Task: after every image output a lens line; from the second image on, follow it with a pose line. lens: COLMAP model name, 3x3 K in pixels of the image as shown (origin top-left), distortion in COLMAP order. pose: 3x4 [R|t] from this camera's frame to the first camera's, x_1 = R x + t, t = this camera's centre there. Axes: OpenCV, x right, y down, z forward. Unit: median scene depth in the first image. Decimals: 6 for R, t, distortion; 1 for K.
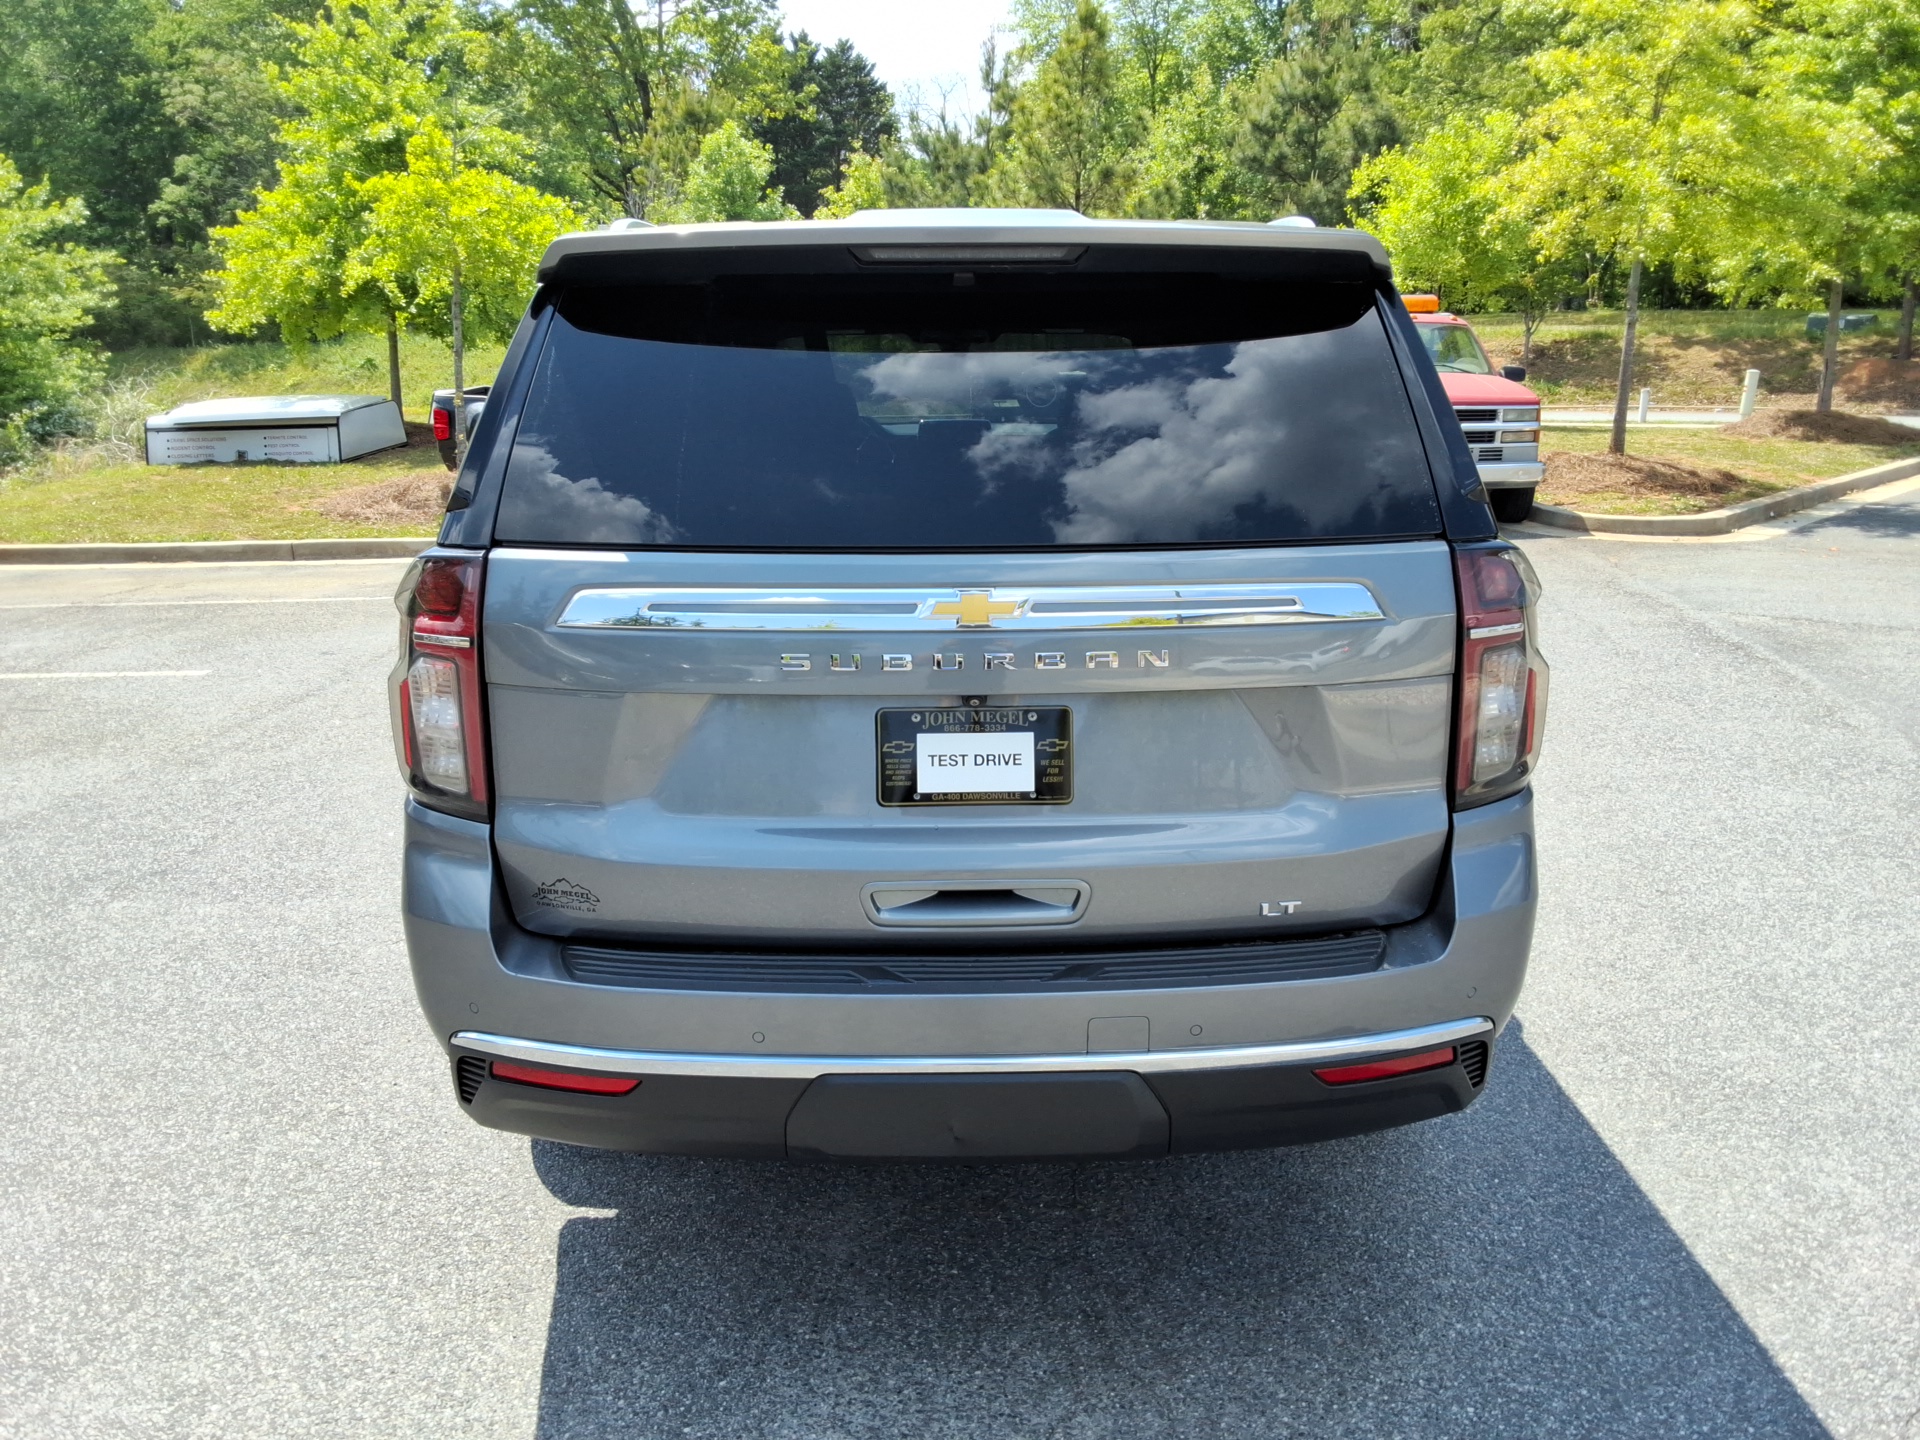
lens RADIAL K [[1530.1, 0, 969.8], [0, 1530.1, 713.3], [0, 0, 1]] dist [0.093129, -0.139887]
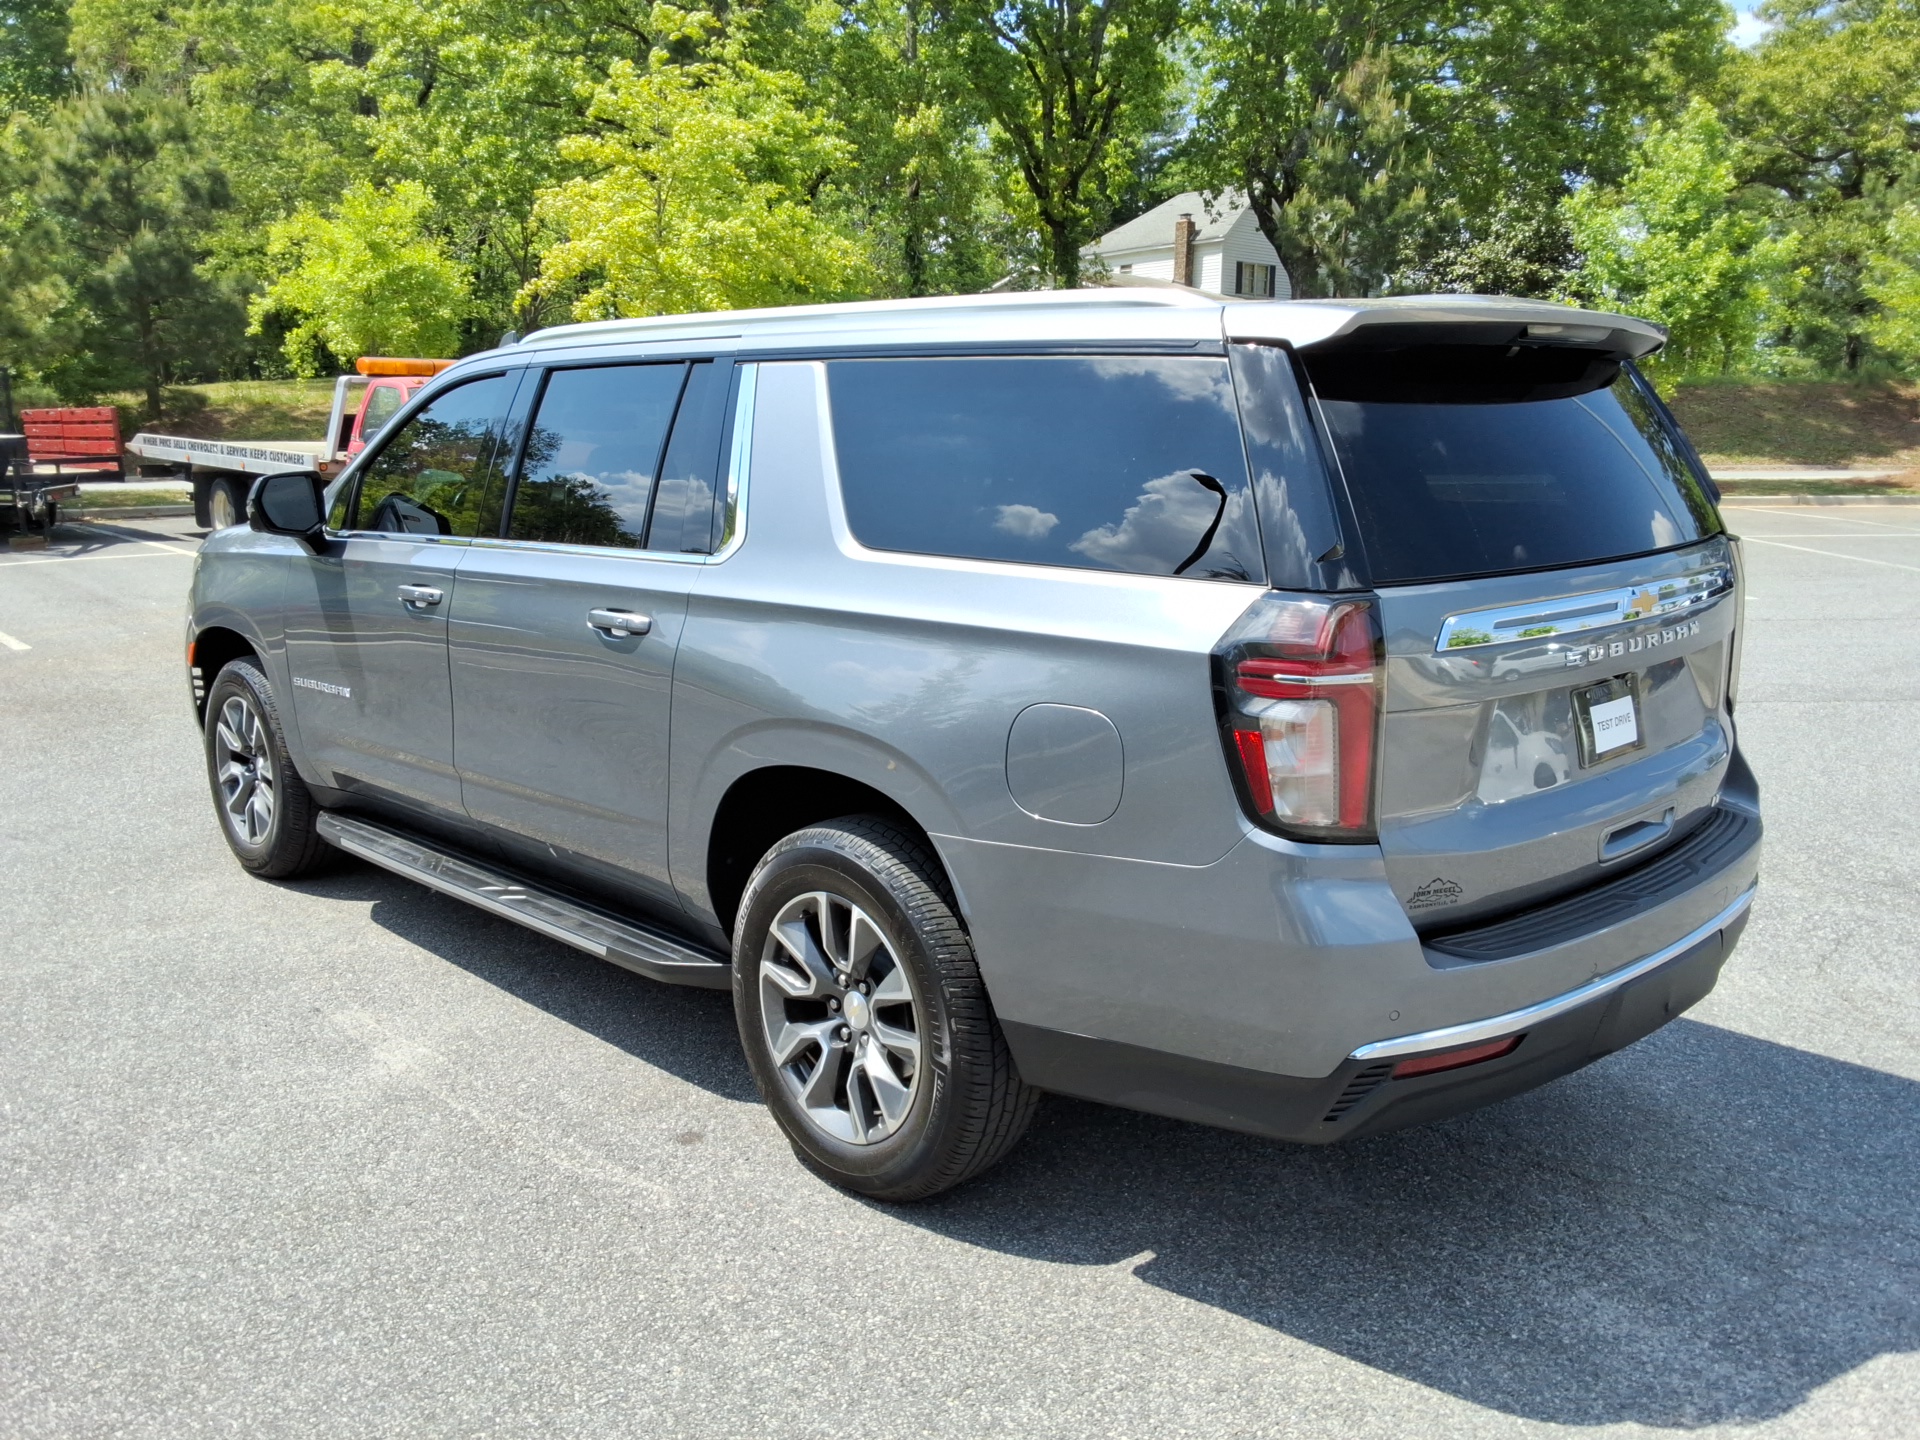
lens RADIAL K [[1530.1, 0, 964.8], [0, 1530.1, 714.8], [0, 0, 1]] dist [0.093129, -0.139887]
pose [[0.735572, -0.130105, 0.664836, -0.924126], [0.156243, 0.987508, 0.020383, -0.064094], [-0.659183, 0.088882, 0.746711, 0.283019]]
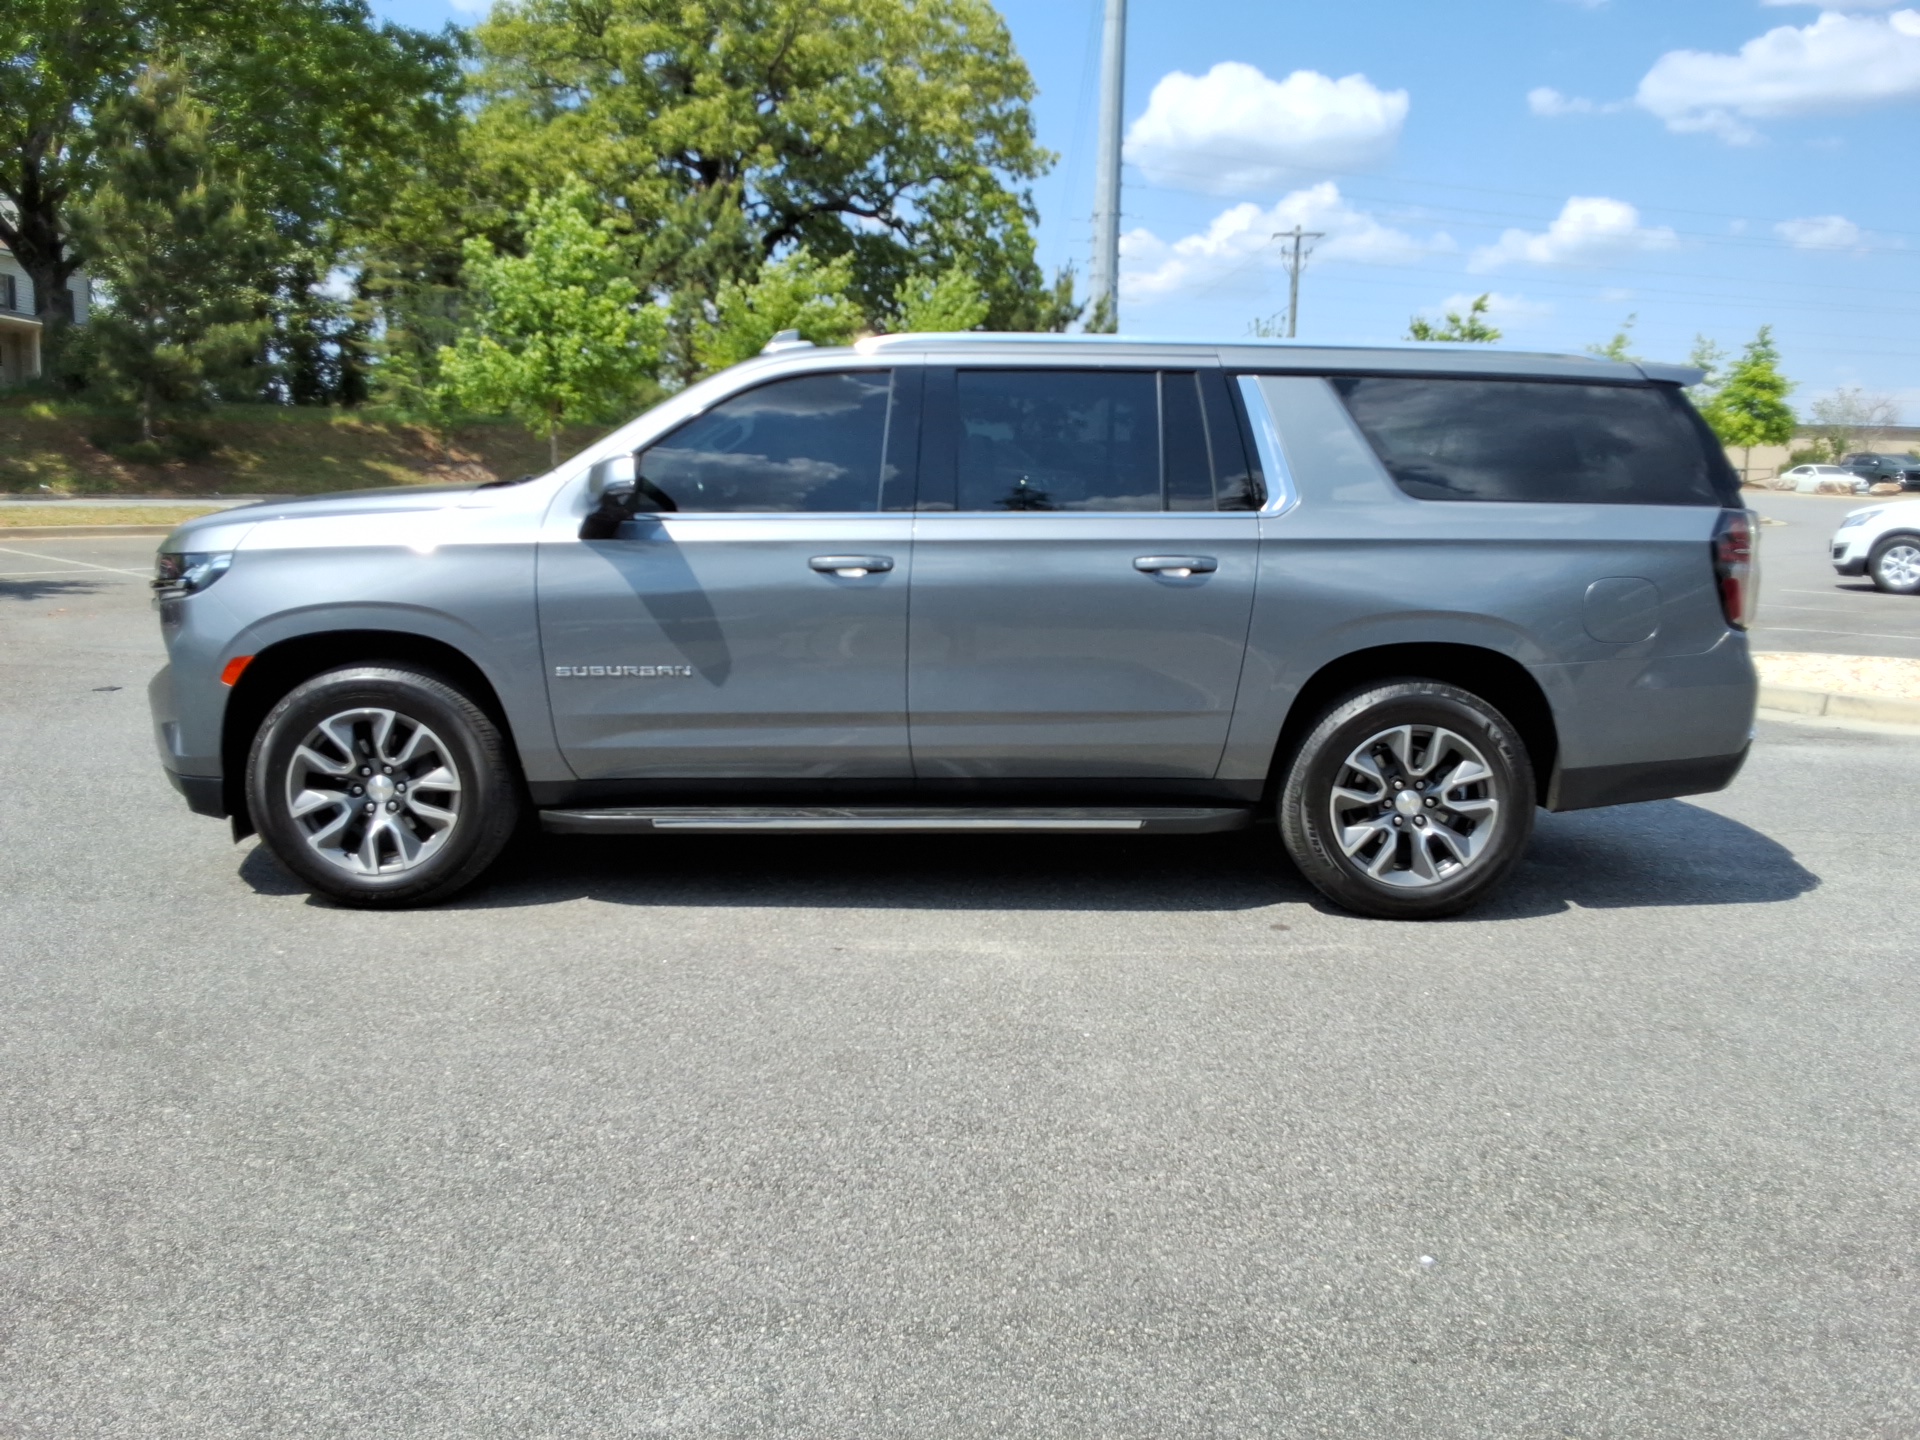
lens RADIAL K [[1530.1, 0, 962.0], [0, 1530.1, 716.5], [0, 0, 1]] dist [0.093129, -0.139887]
pose [[-0.000844, -0.160594, 0.987020, -1.897043], [0.205823, 0.965860, 0.157327, -0.295089], [-0.978589, 0.203284, 0.032239, 1.537242]]
